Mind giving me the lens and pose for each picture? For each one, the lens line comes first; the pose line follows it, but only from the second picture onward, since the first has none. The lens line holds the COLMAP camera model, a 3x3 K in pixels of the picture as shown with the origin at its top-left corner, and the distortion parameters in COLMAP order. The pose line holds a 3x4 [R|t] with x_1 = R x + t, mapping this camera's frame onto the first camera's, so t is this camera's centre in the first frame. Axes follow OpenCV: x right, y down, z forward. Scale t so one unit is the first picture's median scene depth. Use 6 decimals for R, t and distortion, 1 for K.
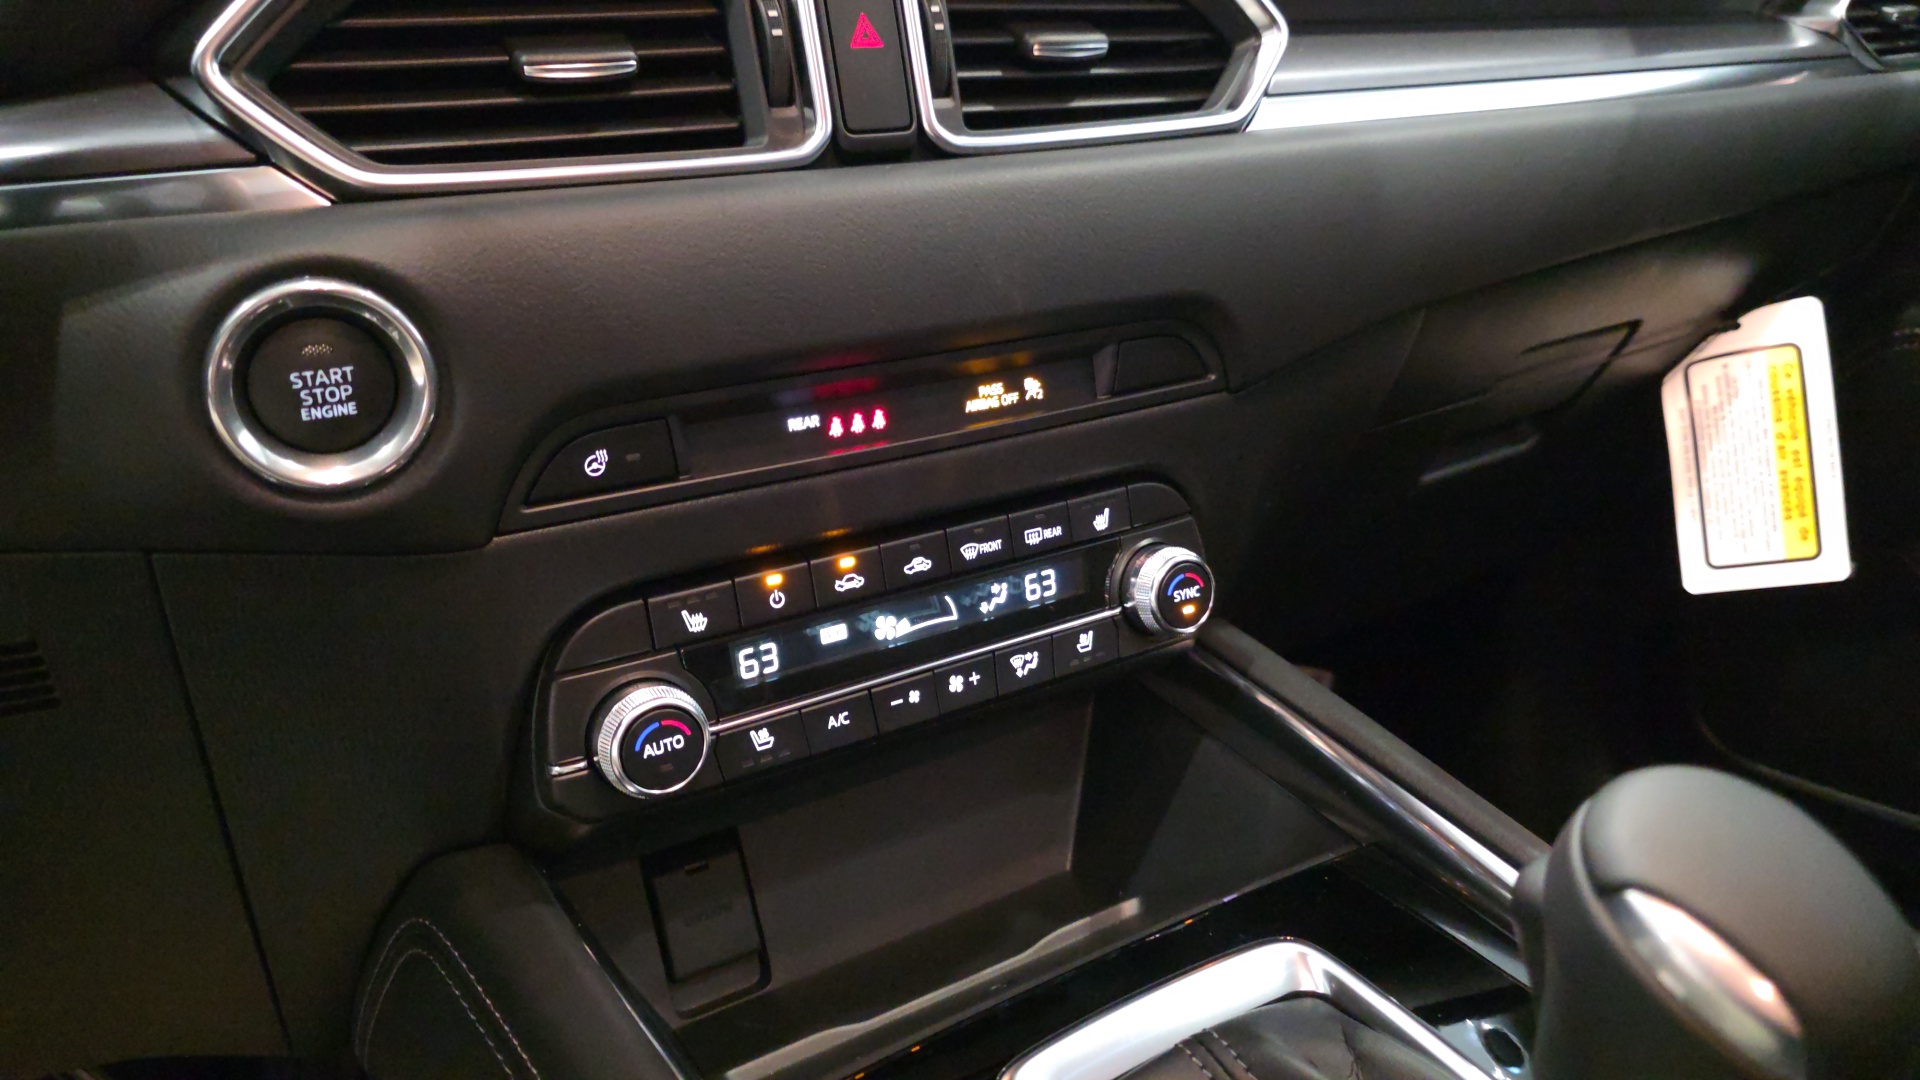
lens RADIAL K [[1286.8, 0, 950.2], [0, 1286.8, 539.5], [0, 0, 1]] dist [0.059446, -0.059048]
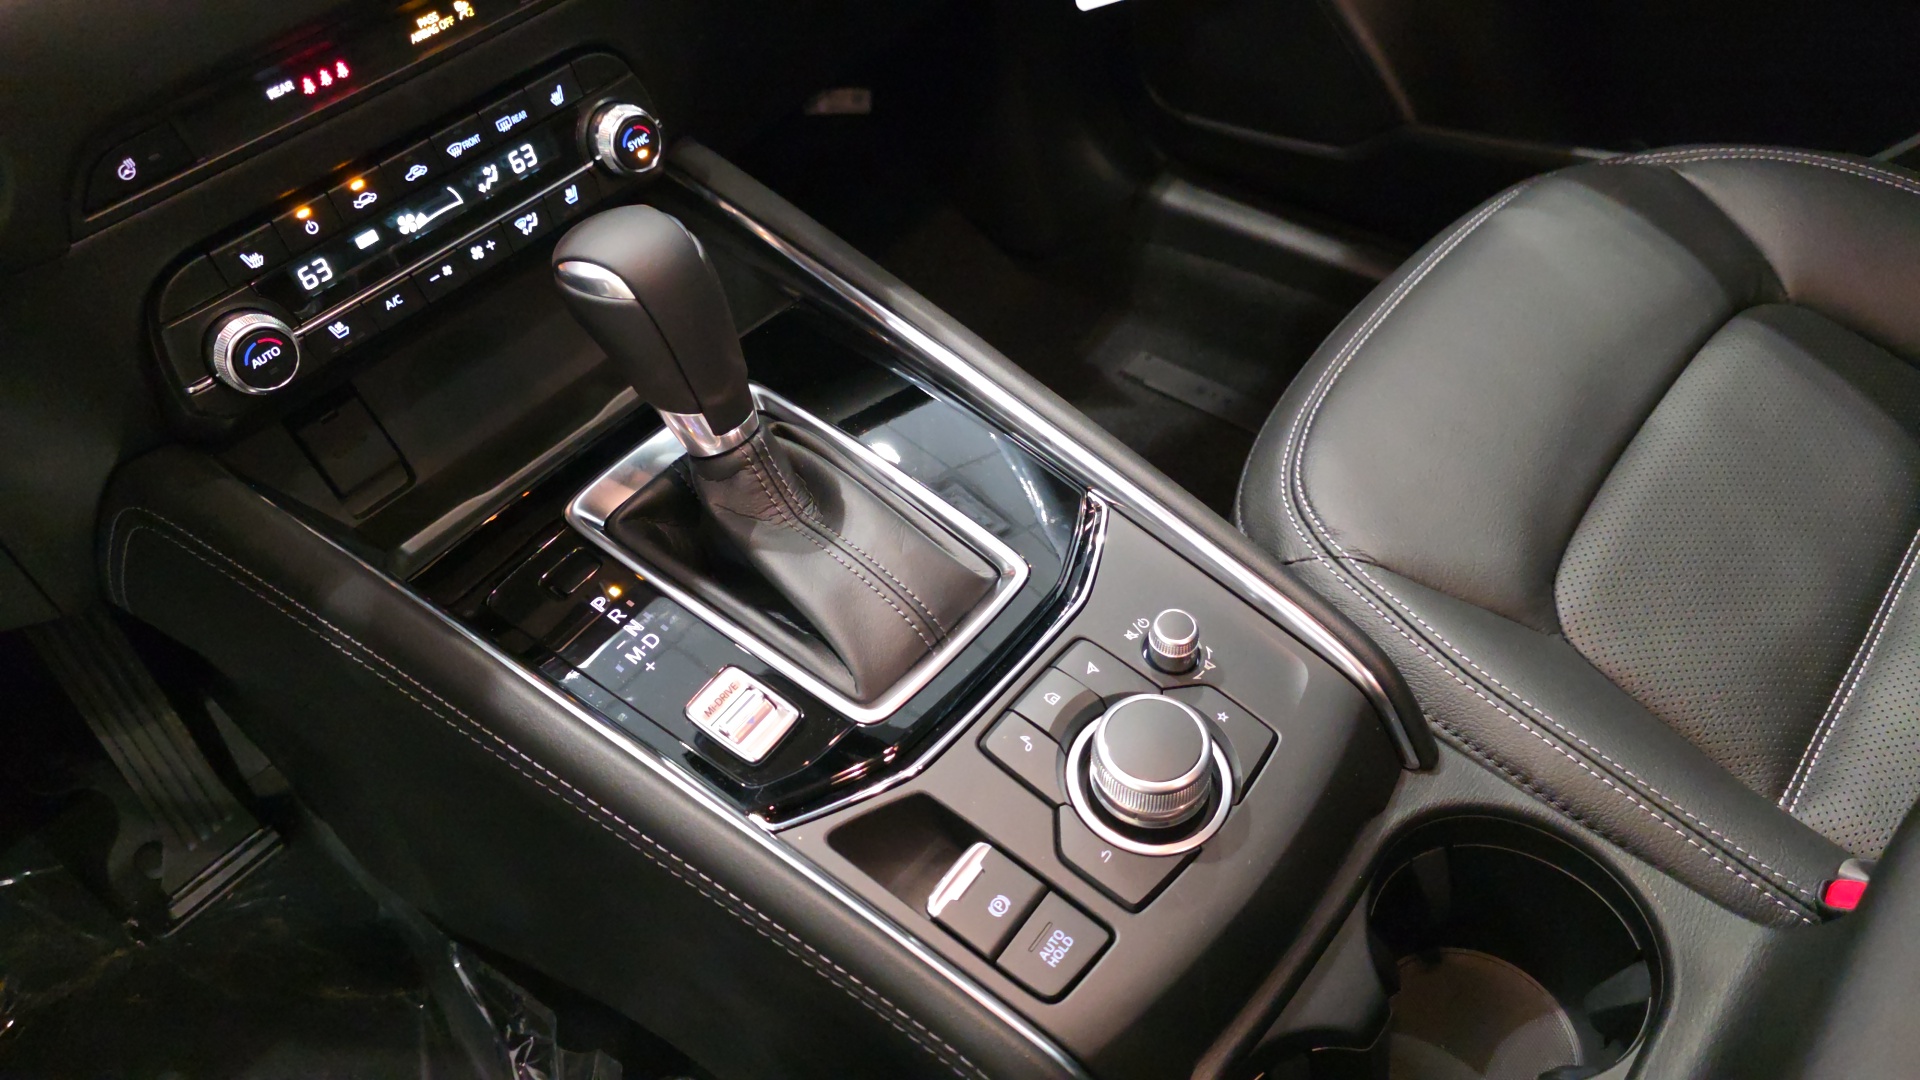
lens RADIAL K [[1286.8, 0, 939.6], [0, 1286.8, 547.1], [0, 0, 1]] dist [0.059446, -0.059048]
pose [[0.950861, -0.253186, 0.178217, 0.147031], [0.146044, 0.874305, 0.462885, -0.179217], [-0.273012, -0.414112, 0.868318, -0.444488]]
